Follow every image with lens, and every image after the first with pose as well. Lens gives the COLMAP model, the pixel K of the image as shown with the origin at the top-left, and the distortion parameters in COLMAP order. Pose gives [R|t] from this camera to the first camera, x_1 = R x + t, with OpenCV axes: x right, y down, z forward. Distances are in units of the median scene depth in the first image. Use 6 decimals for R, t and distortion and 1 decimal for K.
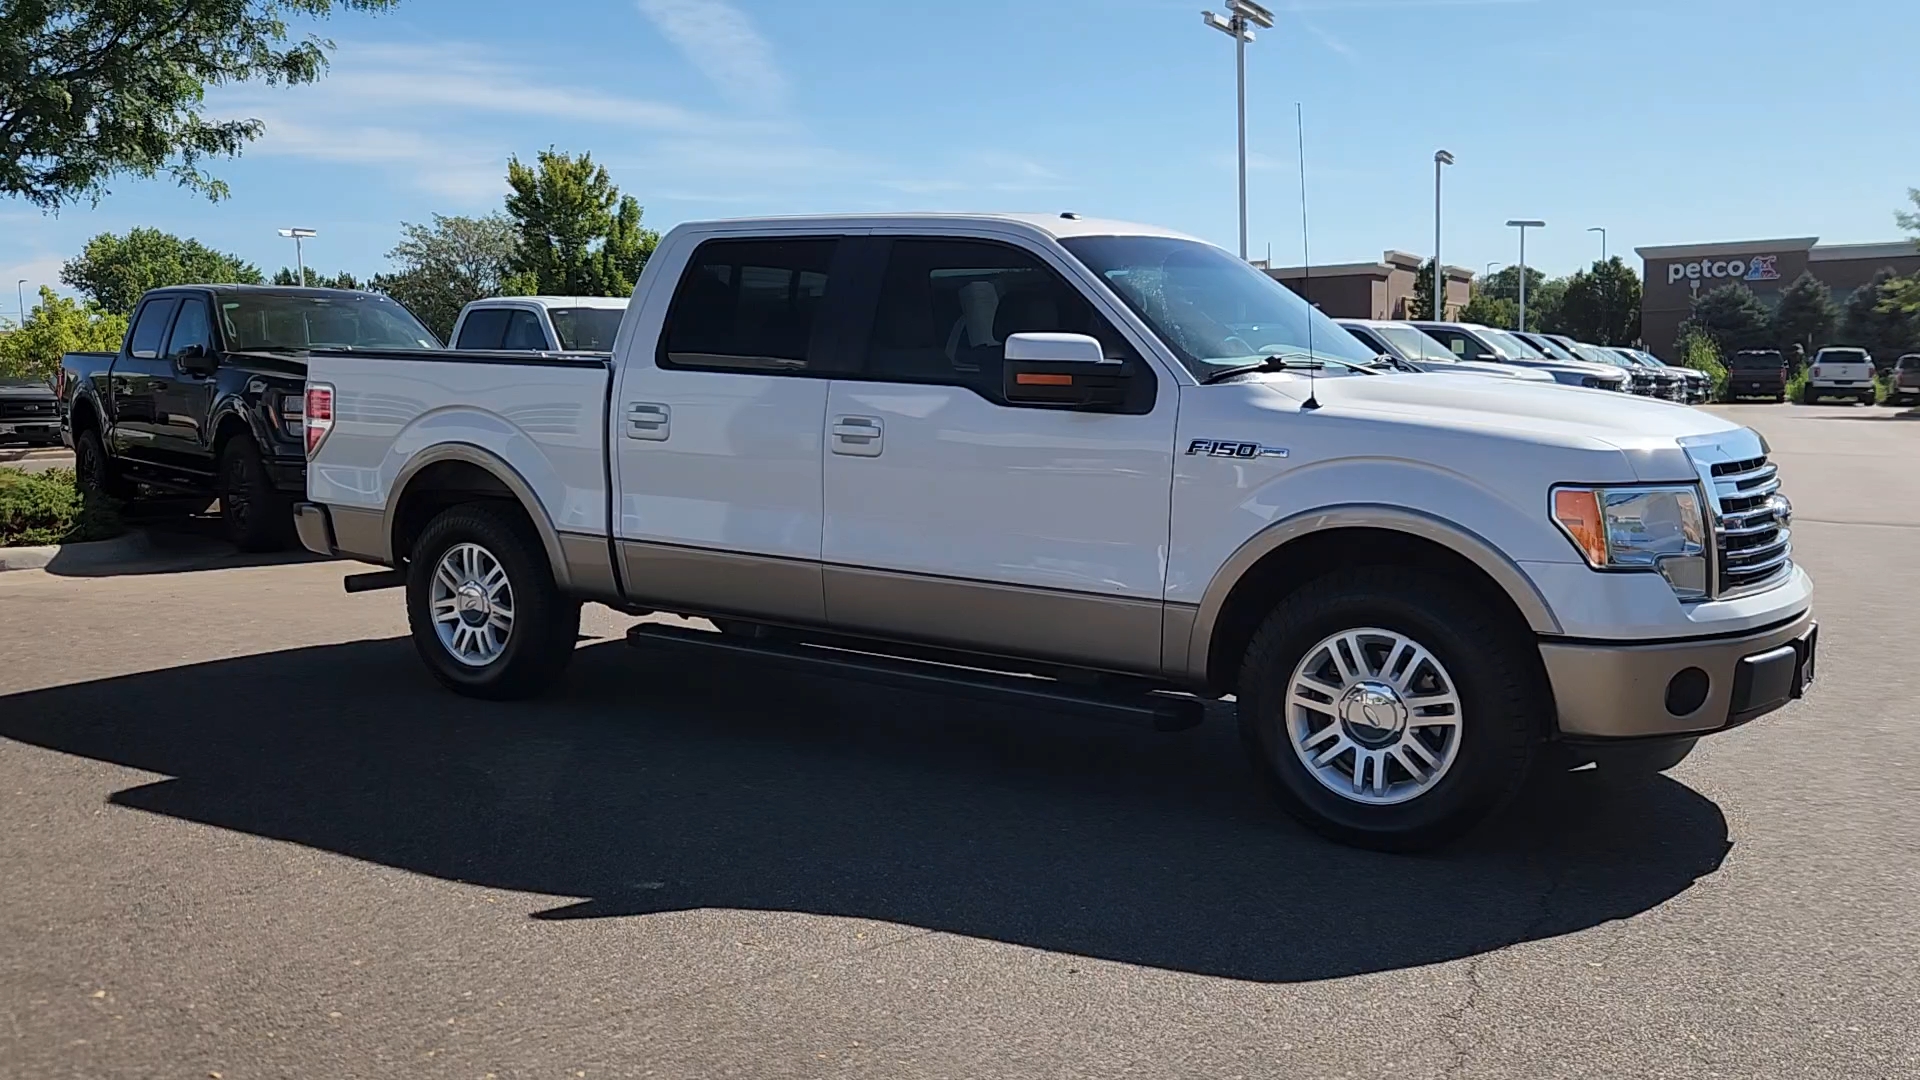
lens RADIAL K [[1627.5, 0, 941.6], [0, 1627.5, 555.4], [0, 0, 1]] dist [0.039033, -0.037845]
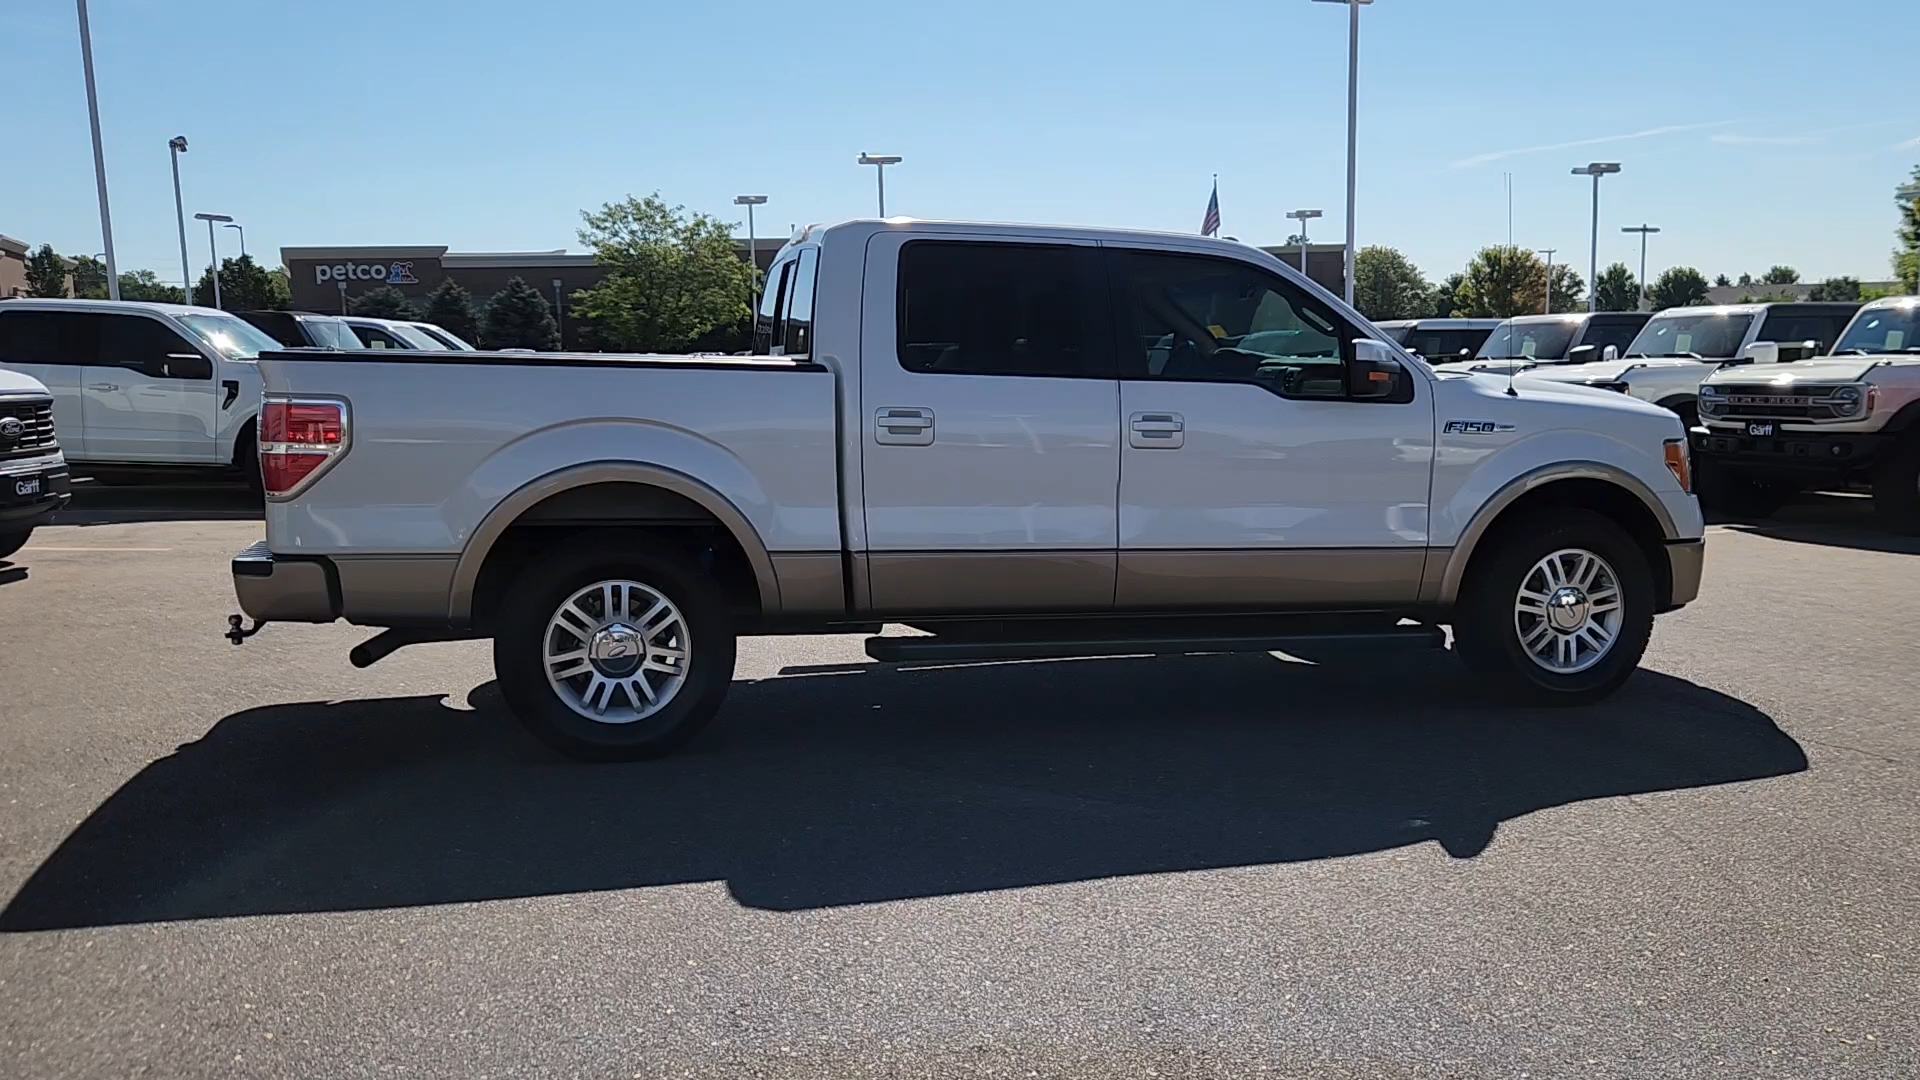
lens RADIAL K [[1627.5, 0, 951.7], [0, 1627.5, 546.3], [0, 0, 1]] dist [0.039033, -0.037845]
pose [[0.674671, -0.086945, 0.732980, -0.856167], [0.090124, 0.995312, 0.035108, -0.042018], [-0.732596, 0.042373, 0.679344, 0.319771]]
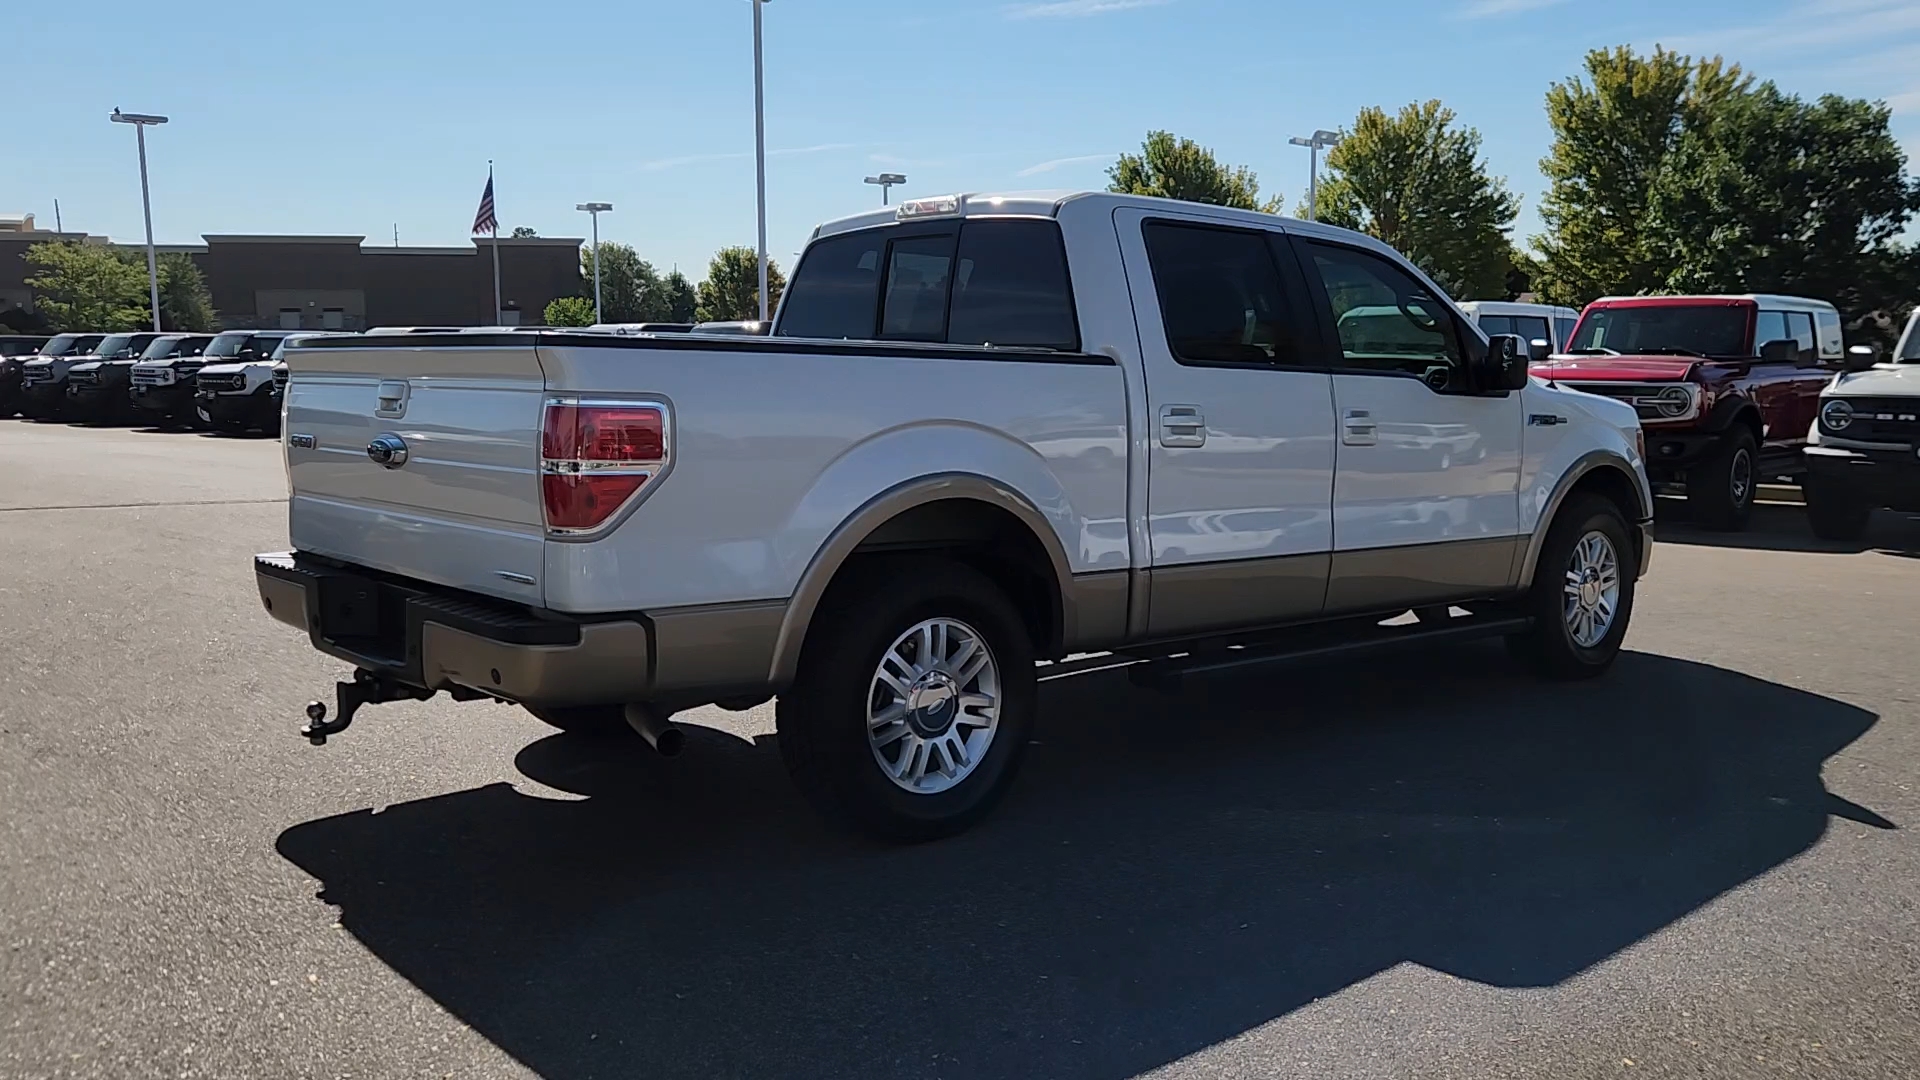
lens RADIAL K [[1627.5, 0, 947.9], [0, 1627.5, 549.9], [0, 0, 1]] dist [0.039033, -0.037845]
pose [[0.265573, -0.114324, 0.957288, -1.024536], [0.108759, 0.990158, 0.088077, -0.104519], [-0.957937, 0.080723, 0.275393, 0.868019]]
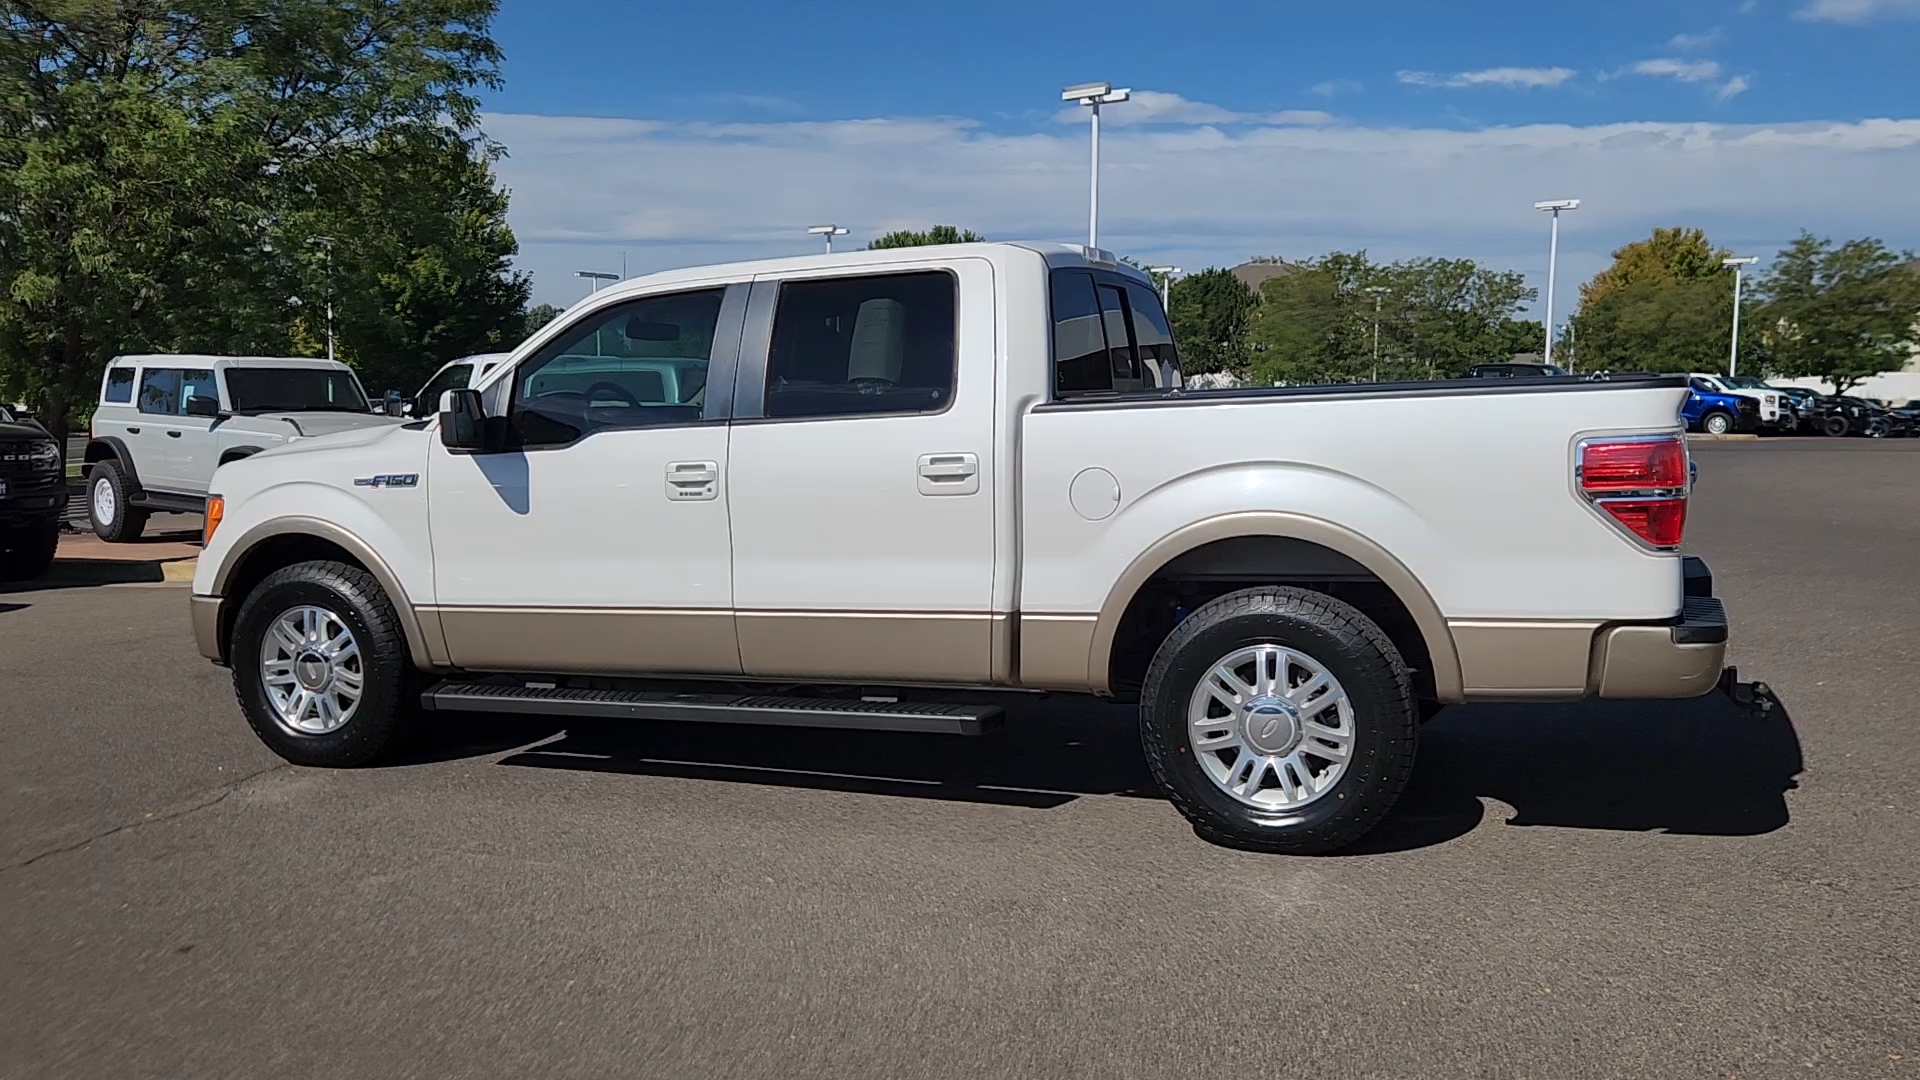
lens RADIAL K [[1627.5, 0, 948.4], [0, 1627.5, 540.8], [0, 0, 1]] dist [0.039033, -0.037845]
pose [[-0.982349, 0.034103, -0.183924, 0.158943], [-0.004853, 0.978264, 0.207307, -0.253040], [0.186996, 0.204540, -0.960831, 2.071086]]
